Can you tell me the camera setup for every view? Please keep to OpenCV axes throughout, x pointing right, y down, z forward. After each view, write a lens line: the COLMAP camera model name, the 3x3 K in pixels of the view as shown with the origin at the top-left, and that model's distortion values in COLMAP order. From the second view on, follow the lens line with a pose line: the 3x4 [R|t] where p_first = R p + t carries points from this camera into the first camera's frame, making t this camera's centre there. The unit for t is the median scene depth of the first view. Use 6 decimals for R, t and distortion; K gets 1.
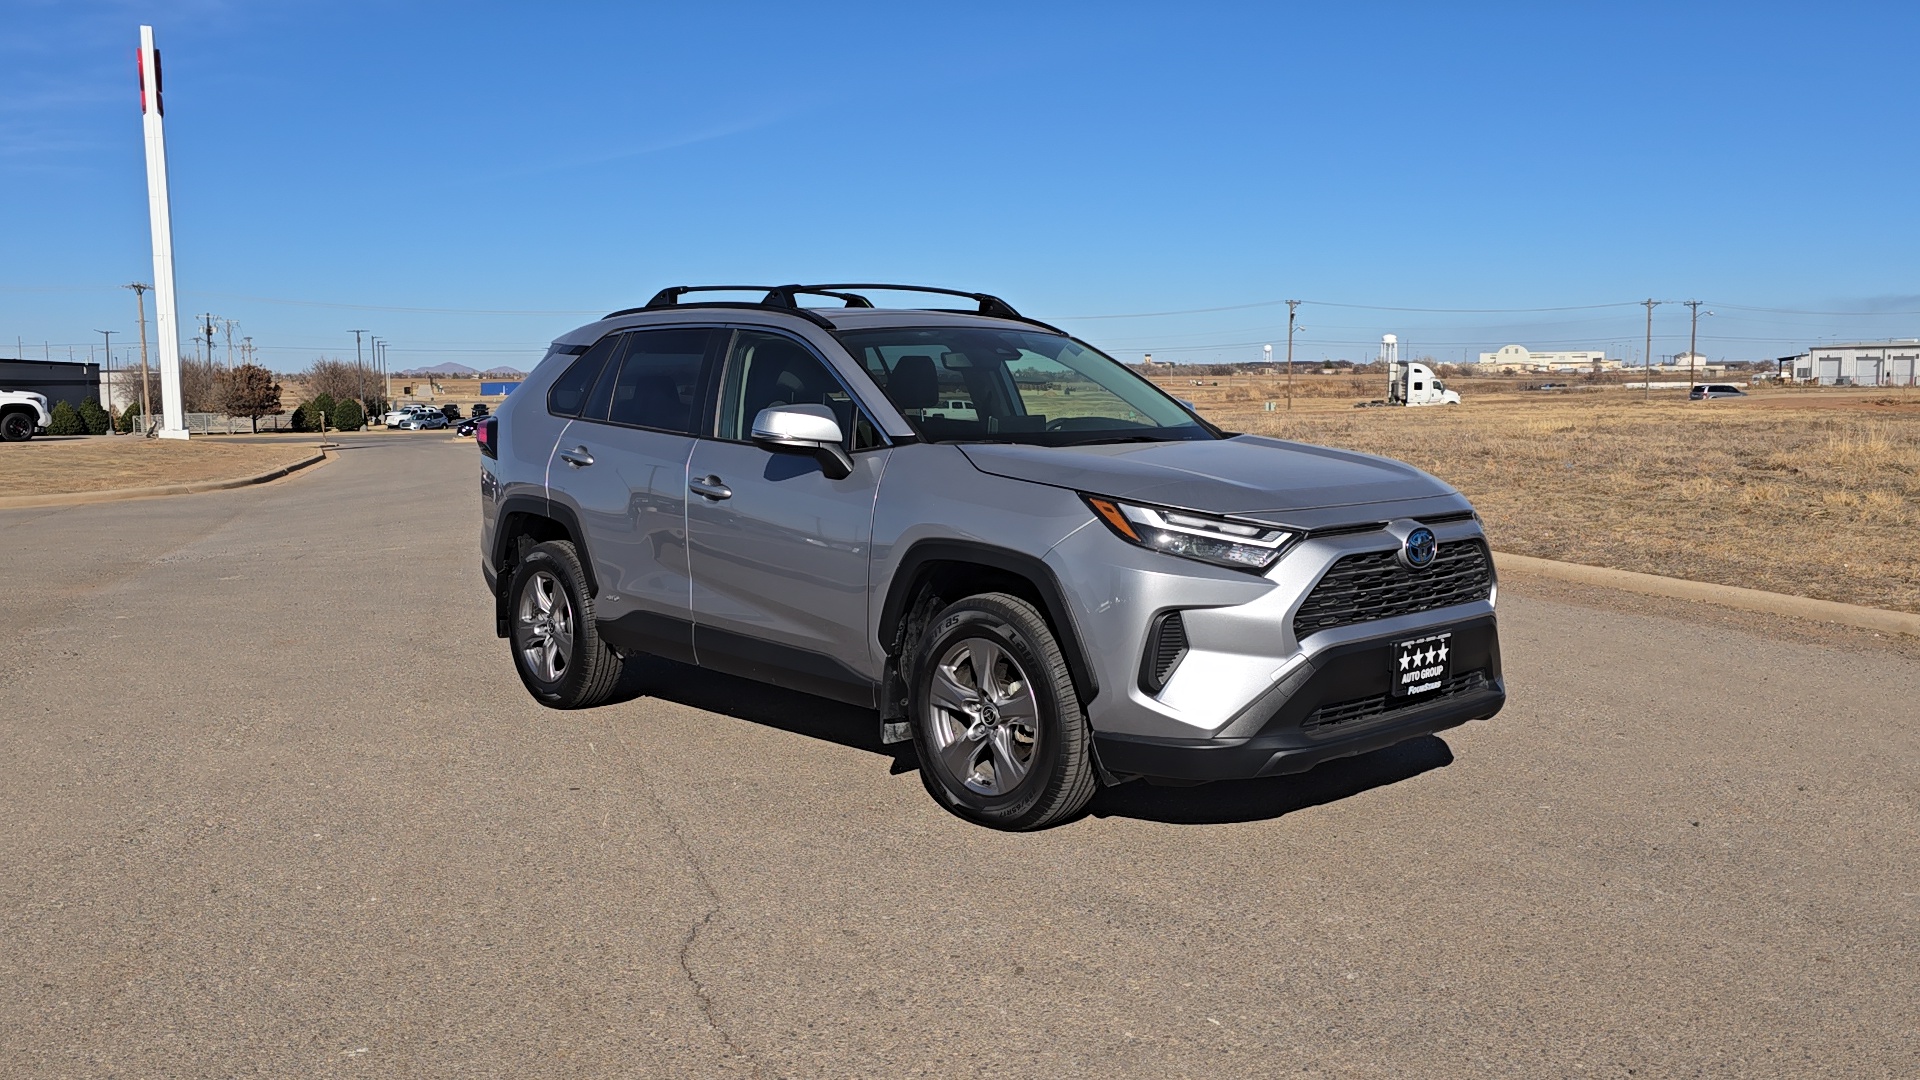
lens RADIAL K [[1600.2, 0, 1042.9], [0, 1600.2, 530.7], [0, 0, 1]] dist [-0.000476, -0.009378]
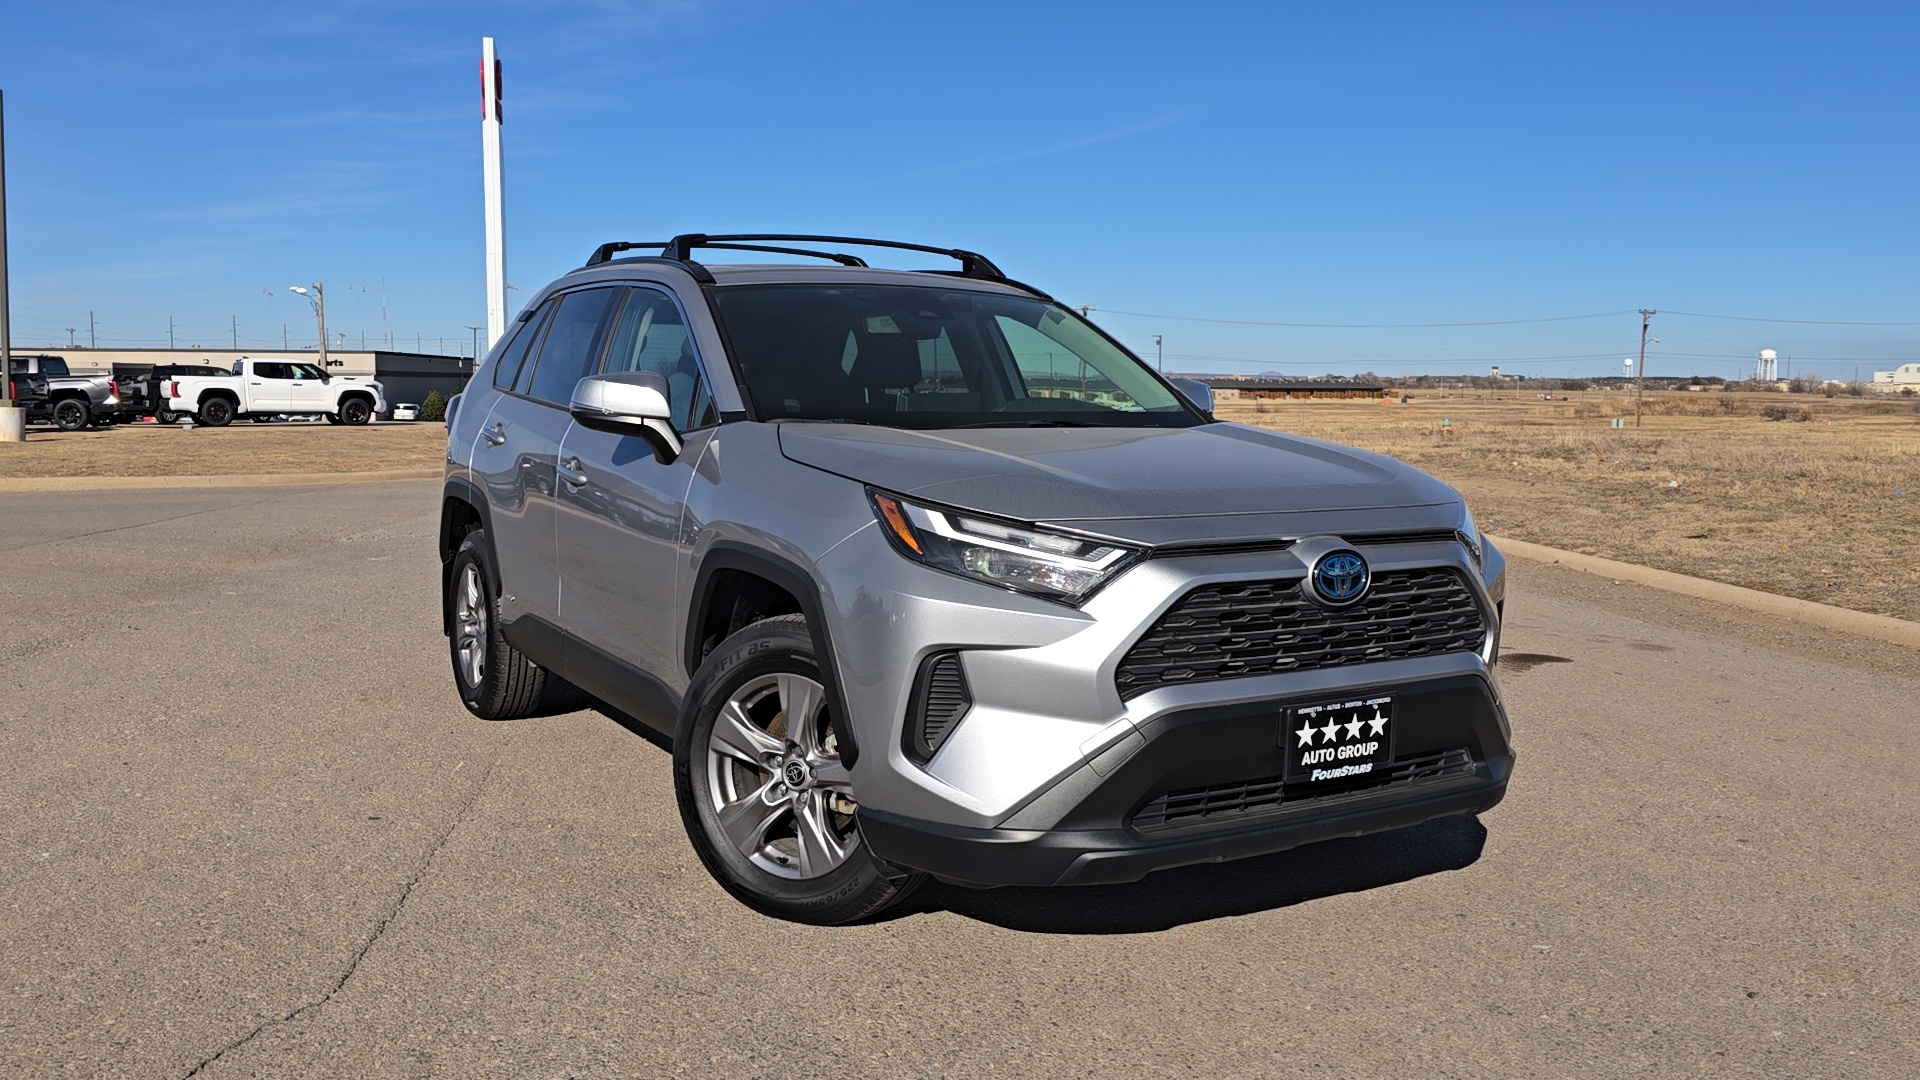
lens RADIAL K [[1638.2, 0, 978.4], [0, 1638.2, 547.1], [0, 0, 1]] dist [-0.005702, -0.008693]
pose [[0.974290, 0.035493, -0.222483, 0.236997], [-0.033693, 0.999362, 0.011881, -0.005930], [0.222762, -0.004080, 0.974864, 0.244522]]
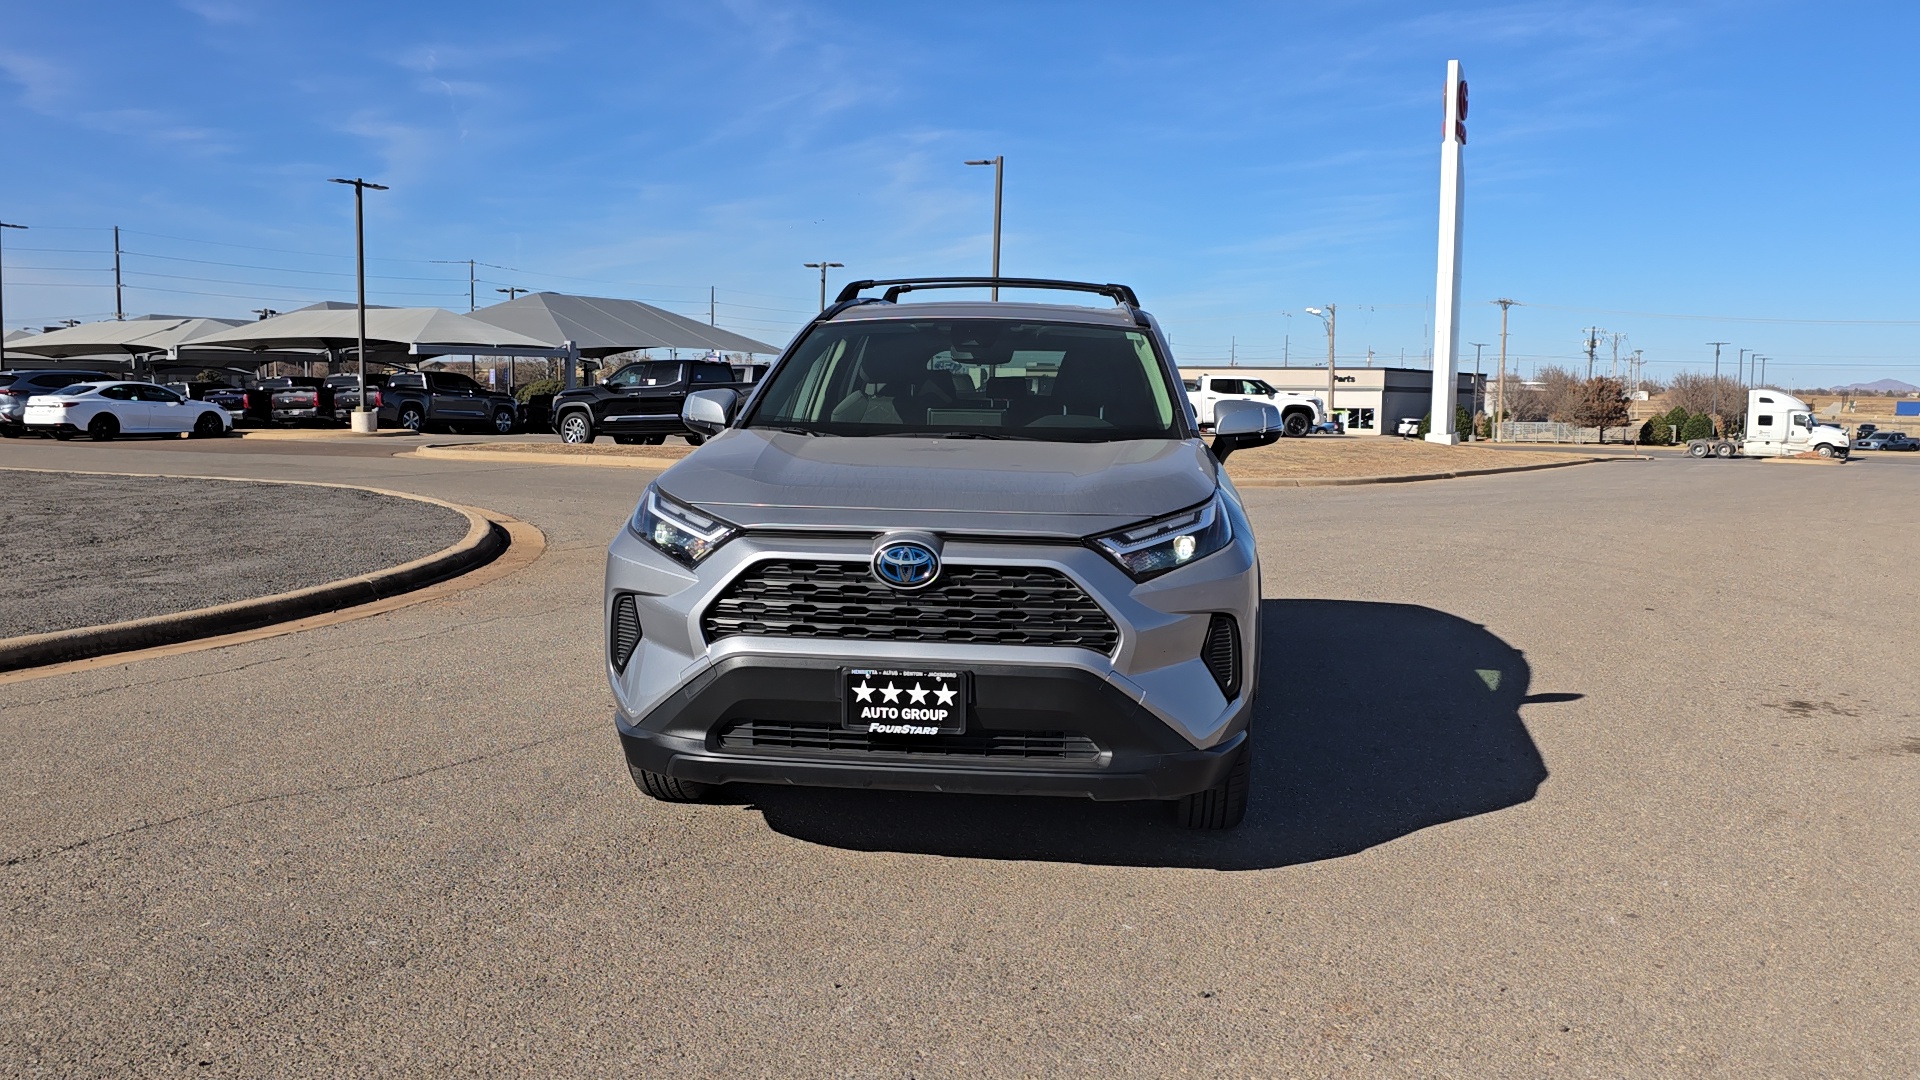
lens RADIAL K [[1638.2, 0, 978.4], [0, 1638.2, 547.1], [0, 0, 1]] dist [-0.005702, -0.008693]
pose [[0.643832, 0.091984, -0.759618, 0.911733], [-0.092929, 0.994799, 0.041698, -0.038795], [0.759503, 0.043744, 0.649031, 0.452726]]
